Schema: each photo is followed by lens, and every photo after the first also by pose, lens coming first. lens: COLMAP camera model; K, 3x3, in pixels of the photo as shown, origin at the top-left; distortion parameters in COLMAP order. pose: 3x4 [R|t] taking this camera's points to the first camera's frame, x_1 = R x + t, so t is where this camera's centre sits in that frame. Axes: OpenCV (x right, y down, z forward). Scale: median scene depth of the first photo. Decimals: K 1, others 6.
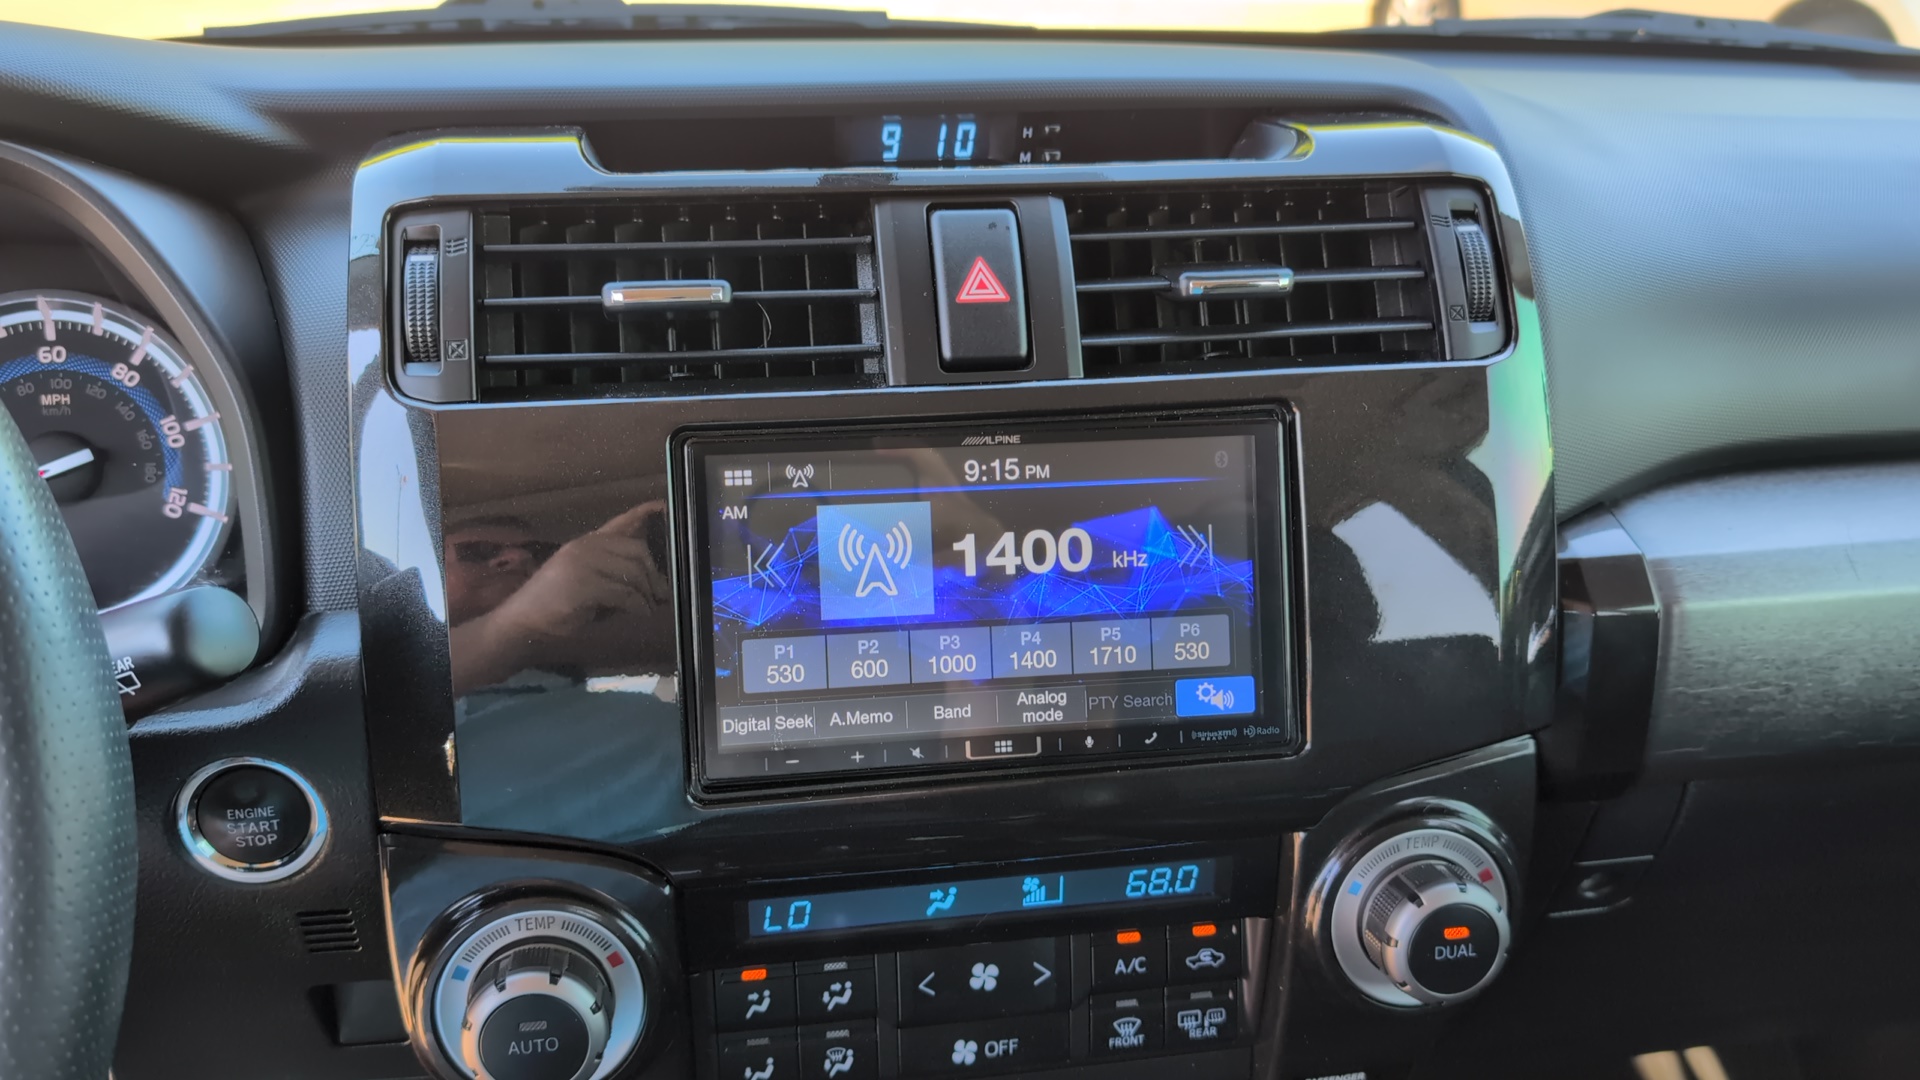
lens RADIAL K [[1530.4, 0, 960.0], [0, 1530.4, 540.0], [0, 0, 1]] dist [0.032044, -0.160059]
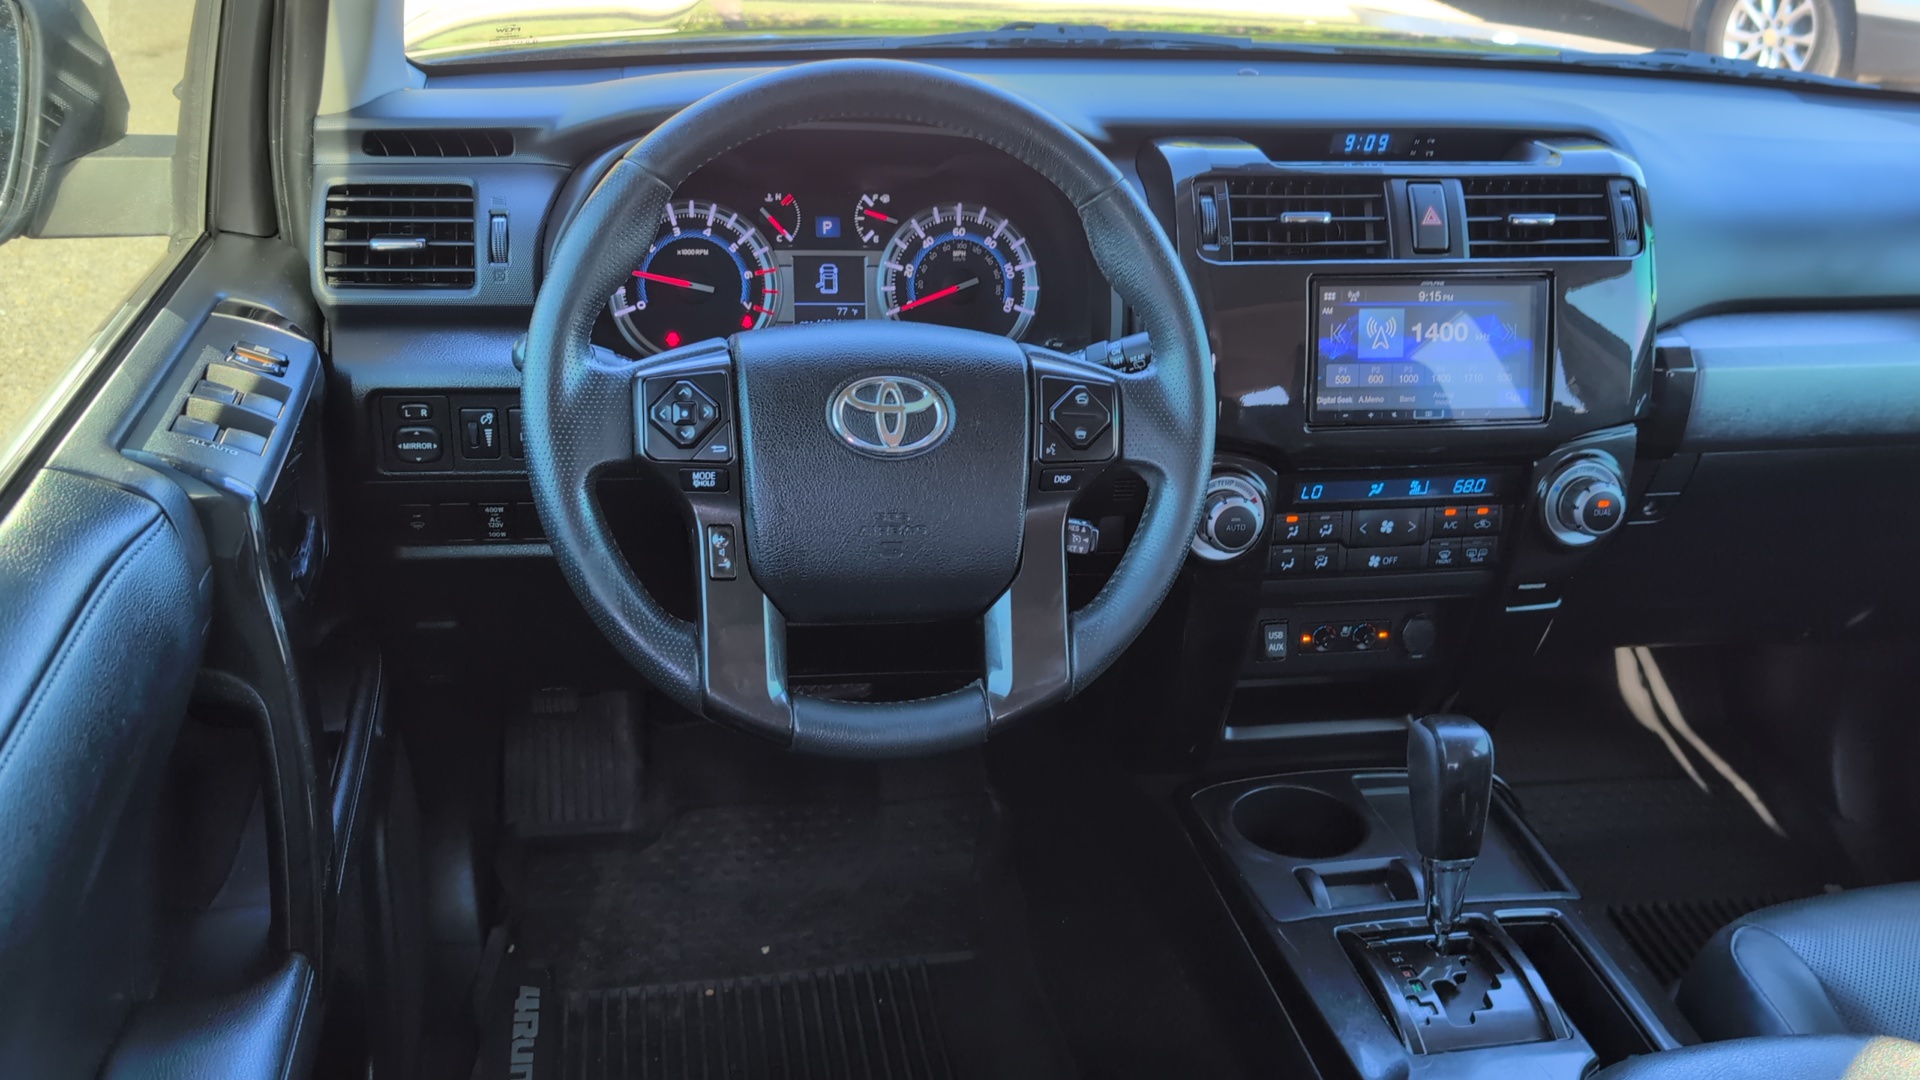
lens RADIAL K [[1363.8, 0, 966.6], [0, 1363.8, 528.1], [0, 0, 1]] dist [0.006607, -0.108252]
pose [[0.999579, 0.028879, 0.002855, -0.625585], [-0.029019, 0.995443, 0.090835, 0.126950], [-0.000219, -0.090879, 0.995862, -1.023398]]
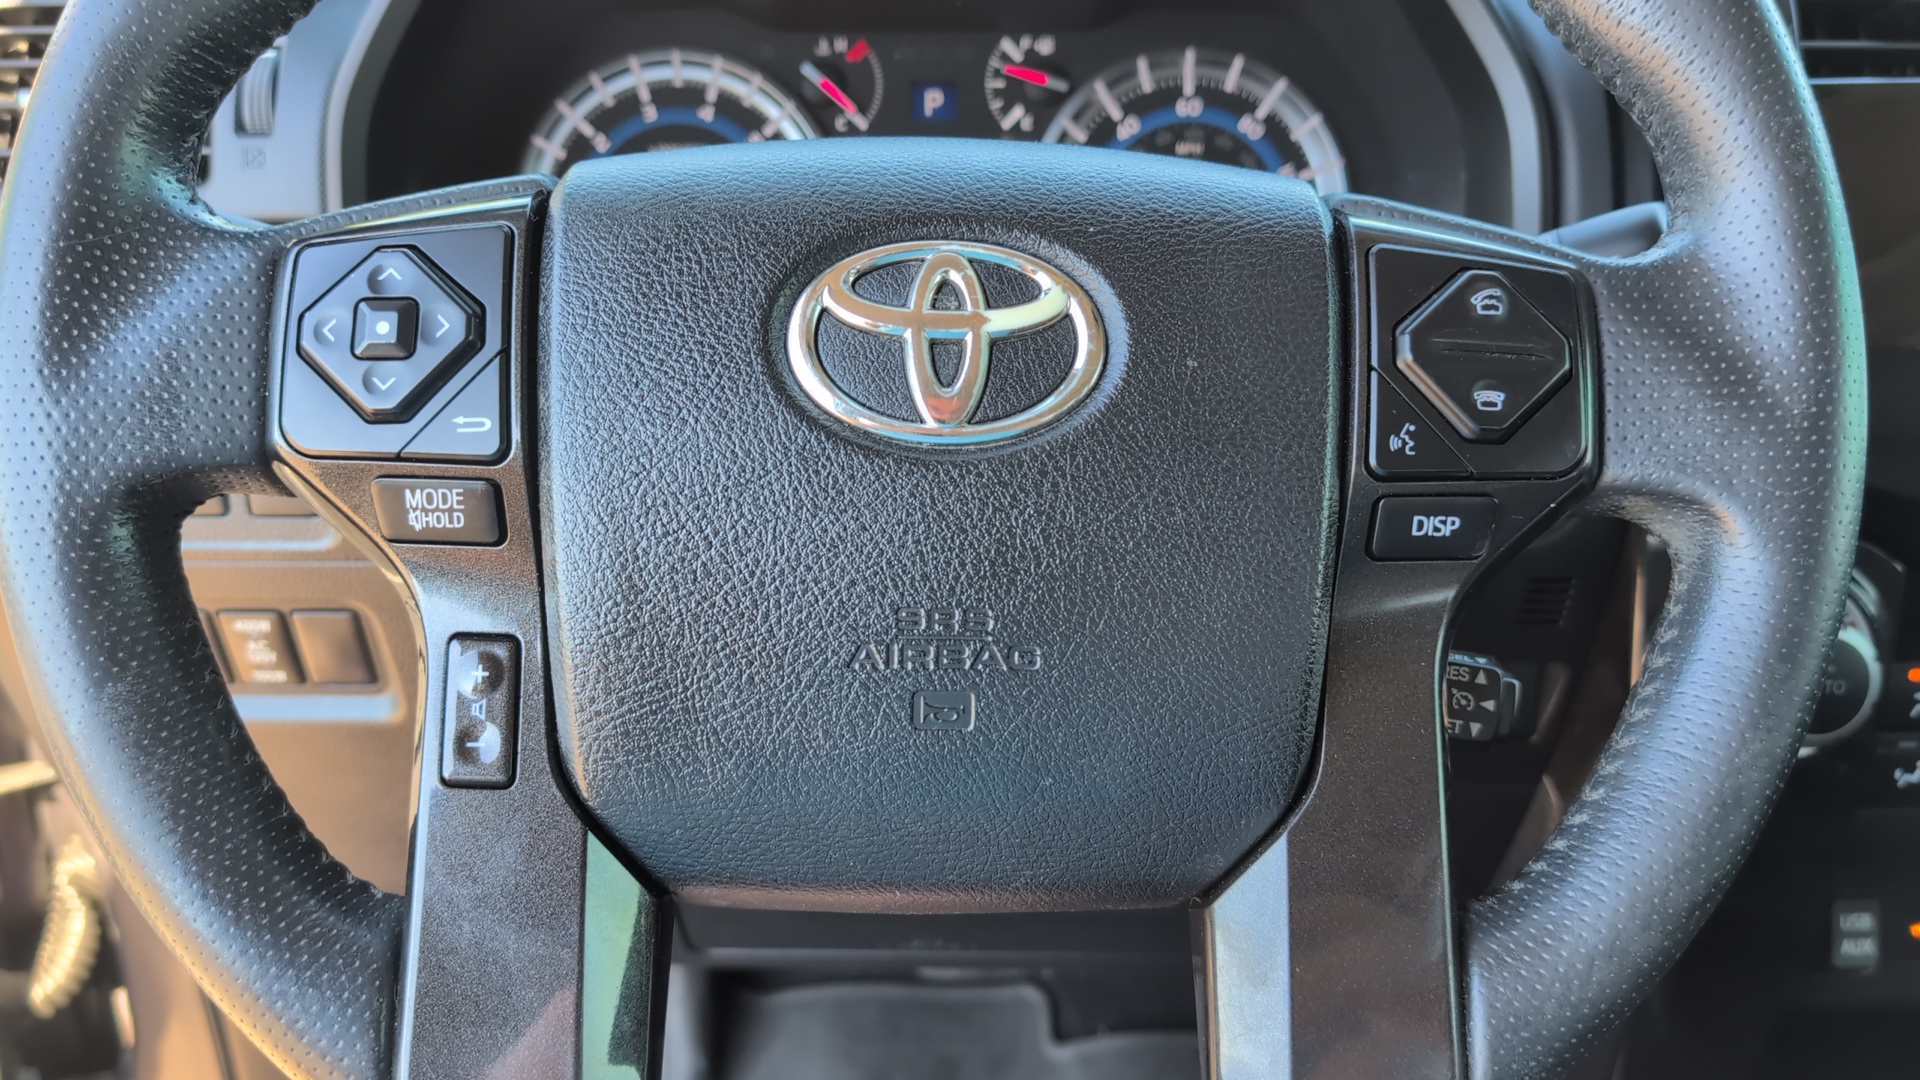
lens RADIAL K [[1530.4, 0, 960.0], [0, 1530.4, 540.0], [0, 0, 1]] dist [0.032044, -0.160059]
pose [[0.982187, 0.030345, -0.185439, -0.587556], [-0.033223, 0.999371, -0.012432, 0.227128], [0.184945, 0.018372, 0.982577, -0.128509]]
